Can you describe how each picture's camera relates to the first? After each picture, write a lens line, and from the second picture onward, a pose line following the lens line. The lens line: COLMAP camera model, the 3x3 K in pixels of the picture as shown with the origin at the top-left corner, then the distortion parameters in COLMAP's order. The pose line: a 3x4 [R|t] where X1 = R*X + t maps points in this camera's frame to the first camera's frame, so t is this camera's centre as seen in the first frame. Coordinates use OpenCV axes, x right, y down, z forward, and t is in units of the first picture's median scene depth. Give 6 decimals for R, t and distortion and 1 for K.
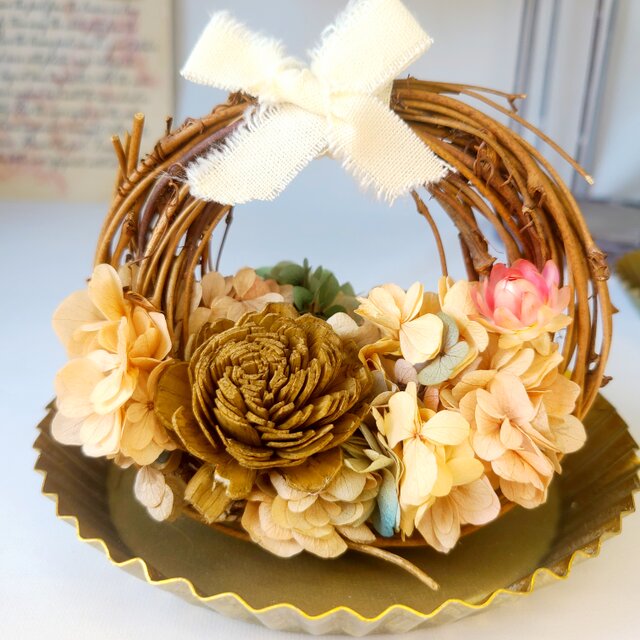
lens RADIAL K [[717.5, 0, 329.4], [0, 717.5, 318.1], [0, 0, 1]] dist [-0.018746, -0.029748]
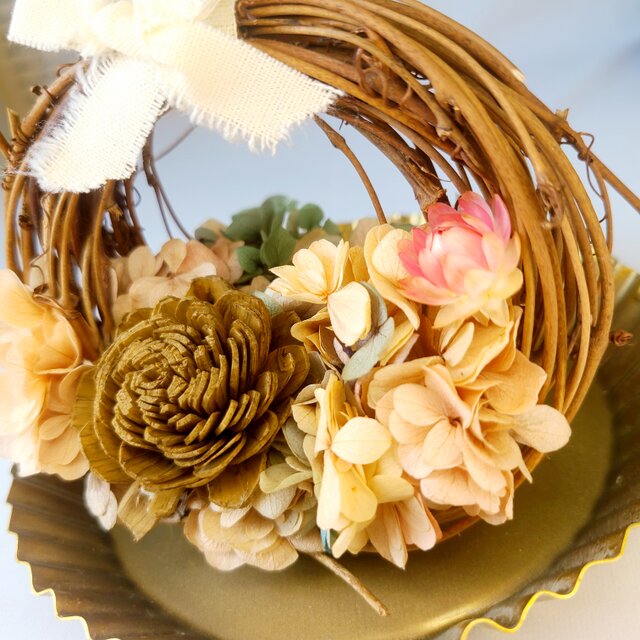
lens RADIAL K [[717.5, 0, 329.4], [0, 717.5, 318.1], [0, 0, 1]] dist [-0.018746, -0.029748]
pose [[0.938703, -0.087465, -0.333446, 0.387318], [0.156255, 0.970160, 0.185402, -0.121995], [0.307280, -0.226140, 0.924359, 0.278238]]
